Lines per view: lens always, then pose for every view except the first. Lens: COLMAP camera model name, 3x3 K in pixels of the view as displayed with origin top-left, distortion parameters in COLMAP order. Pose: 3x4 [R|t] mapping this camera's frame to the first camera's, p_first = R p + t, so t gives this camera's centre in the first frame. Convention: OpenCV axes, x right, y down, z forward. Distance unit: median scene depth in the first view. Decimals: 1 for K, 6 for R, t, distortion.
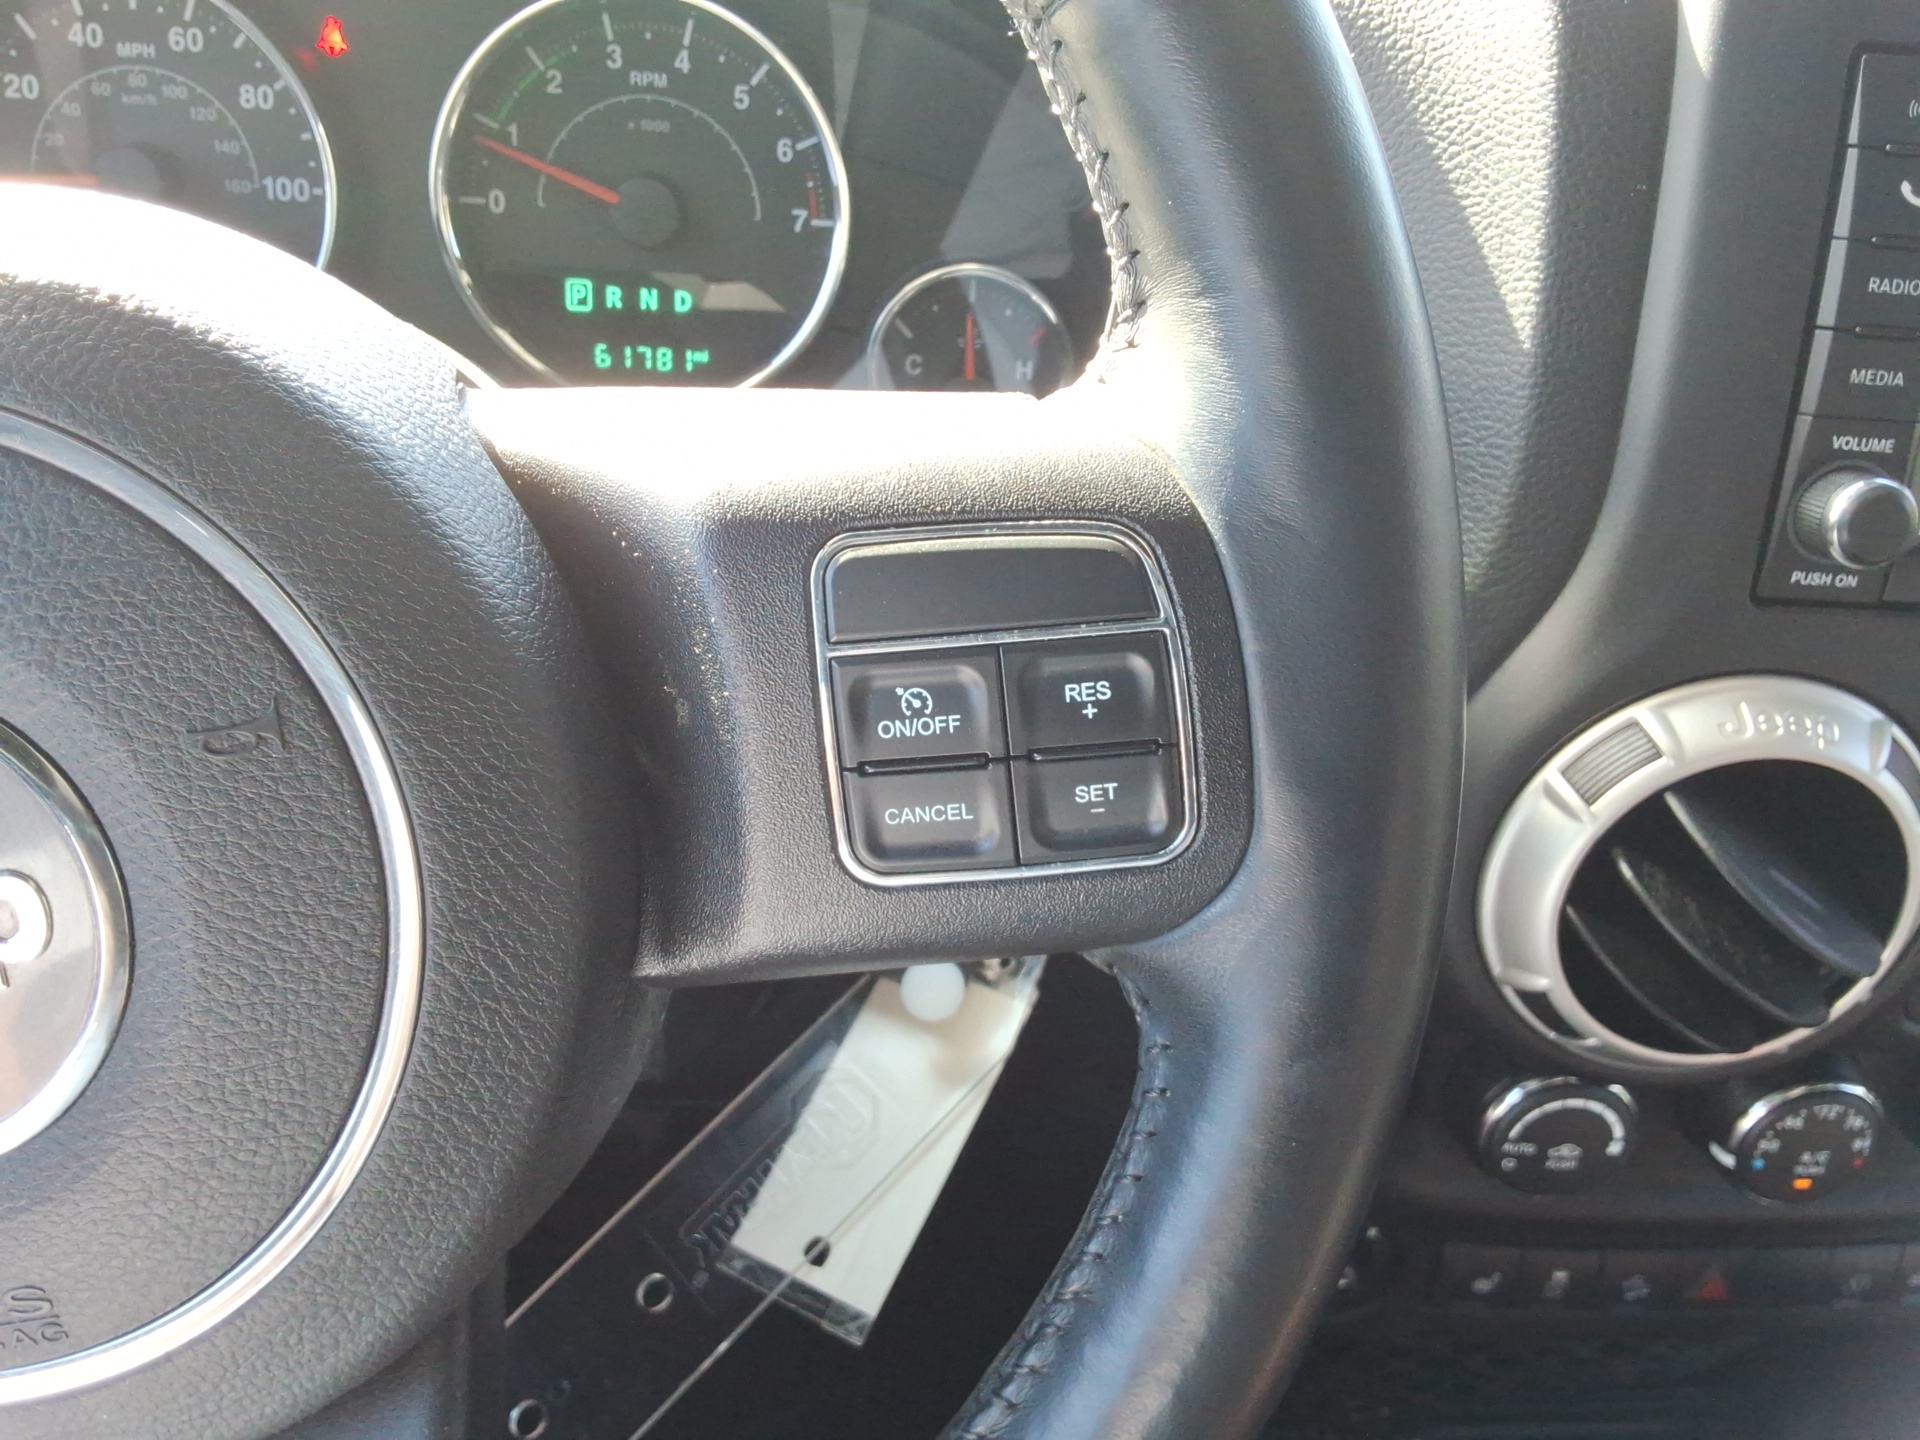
lens RADIAL K [[1580.6, 0, 1000.0], [0, 1580.6, 723.3], [0, 0, 1]] dist [0.096517, -0.170159]
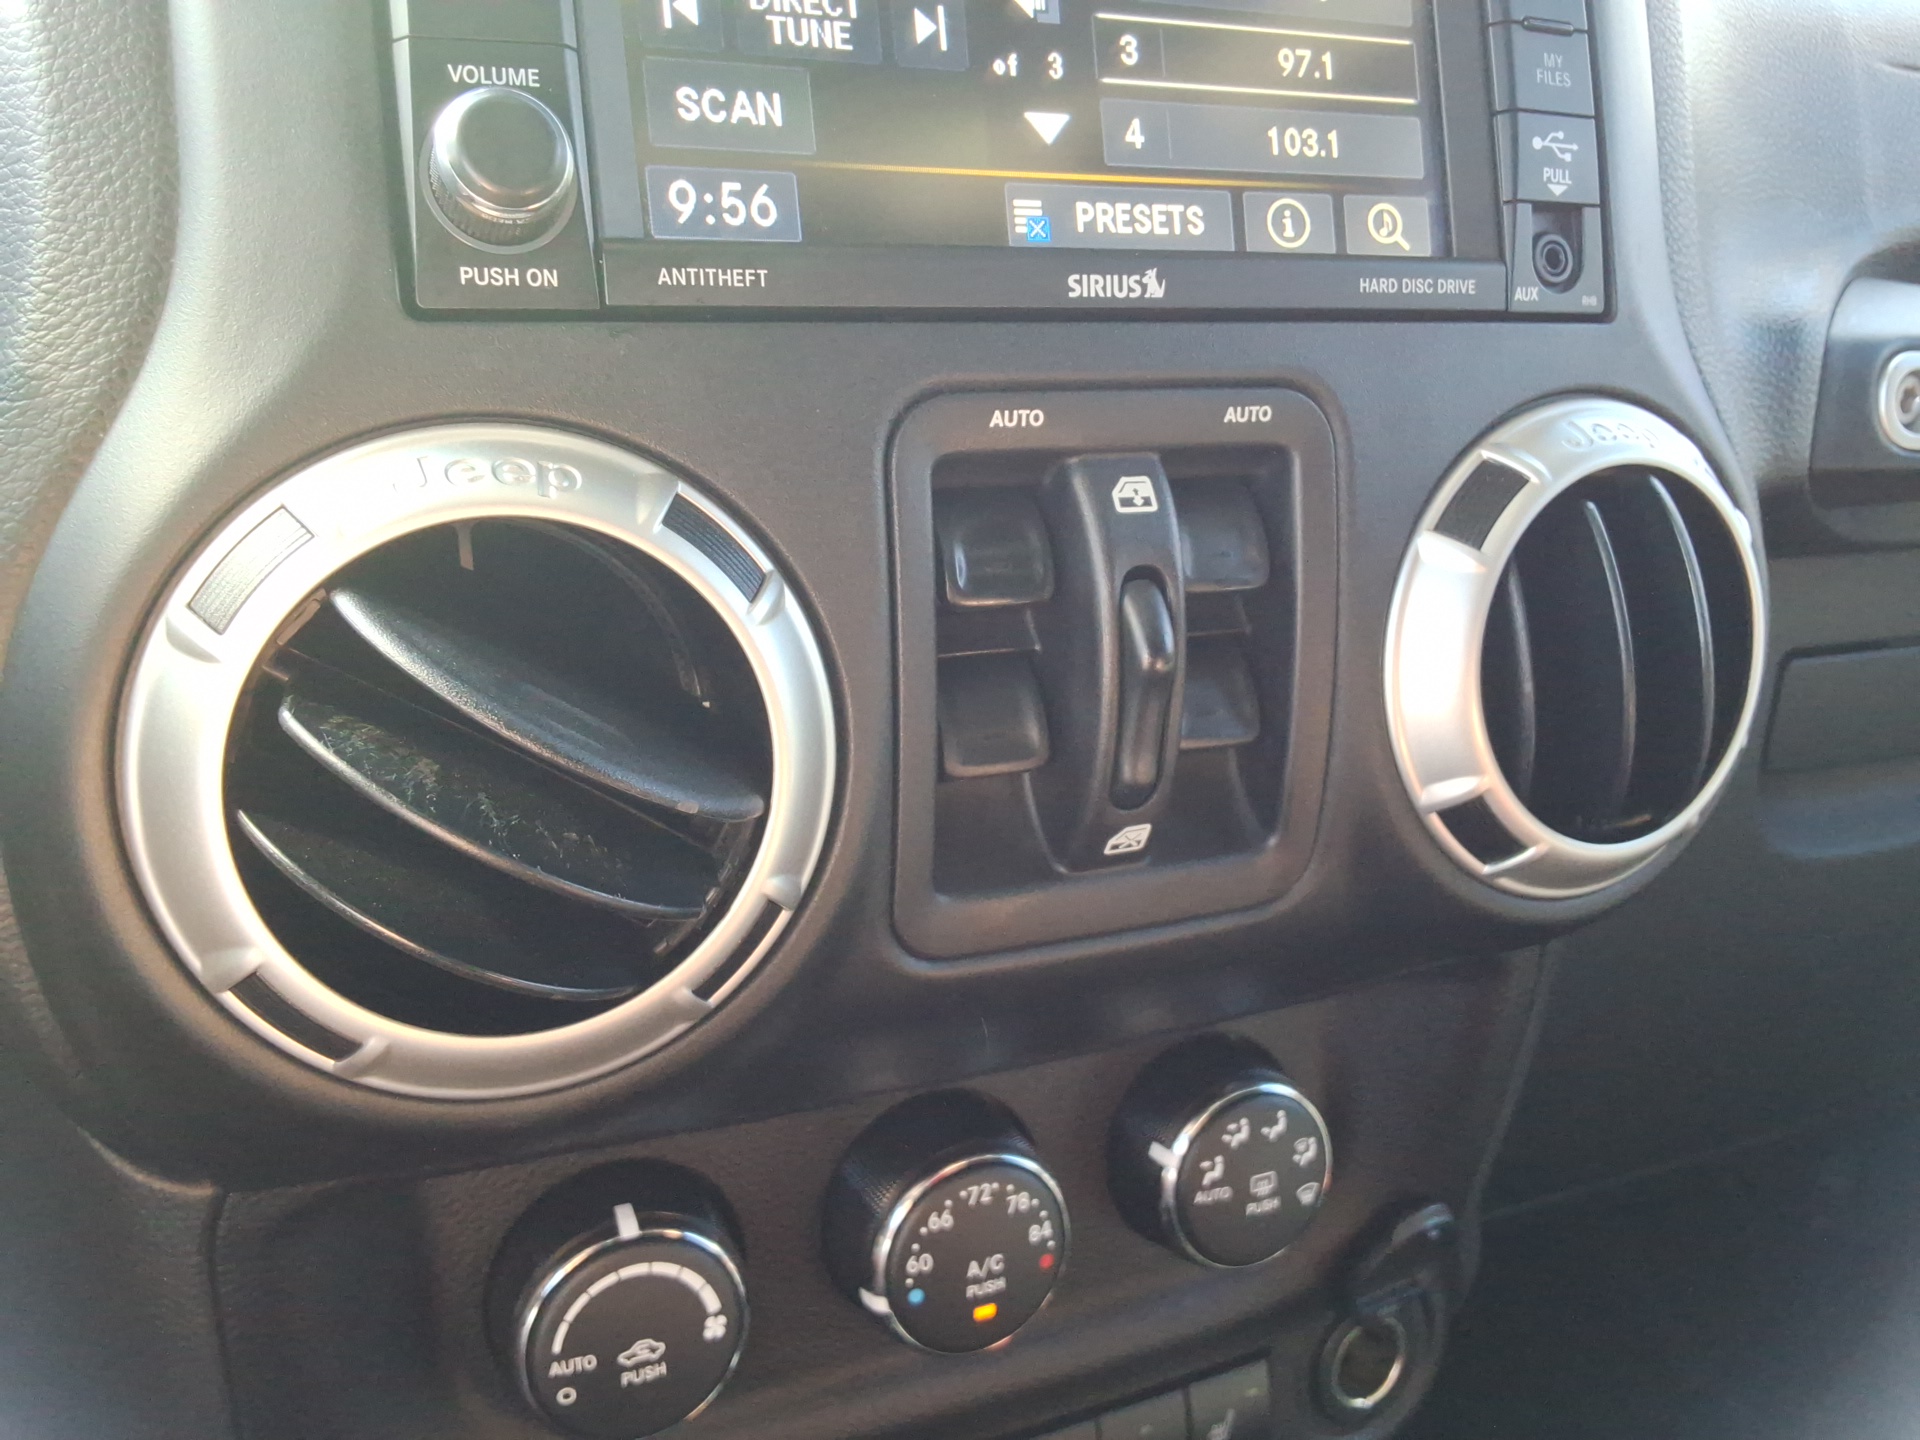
lens RADIAL K [[1545.8, 0, 990.6], [0, 1545.8, 684.4], [0, 0, 1]] dist [0.099725, -0.152936]
pose [[0.936907, -0.138654, 0.320906, 0.360233], [0.231670, 0.933718, -0.272945, 0.248109], [-0.261791, 0.330069, 0.906929, 0.284632]]
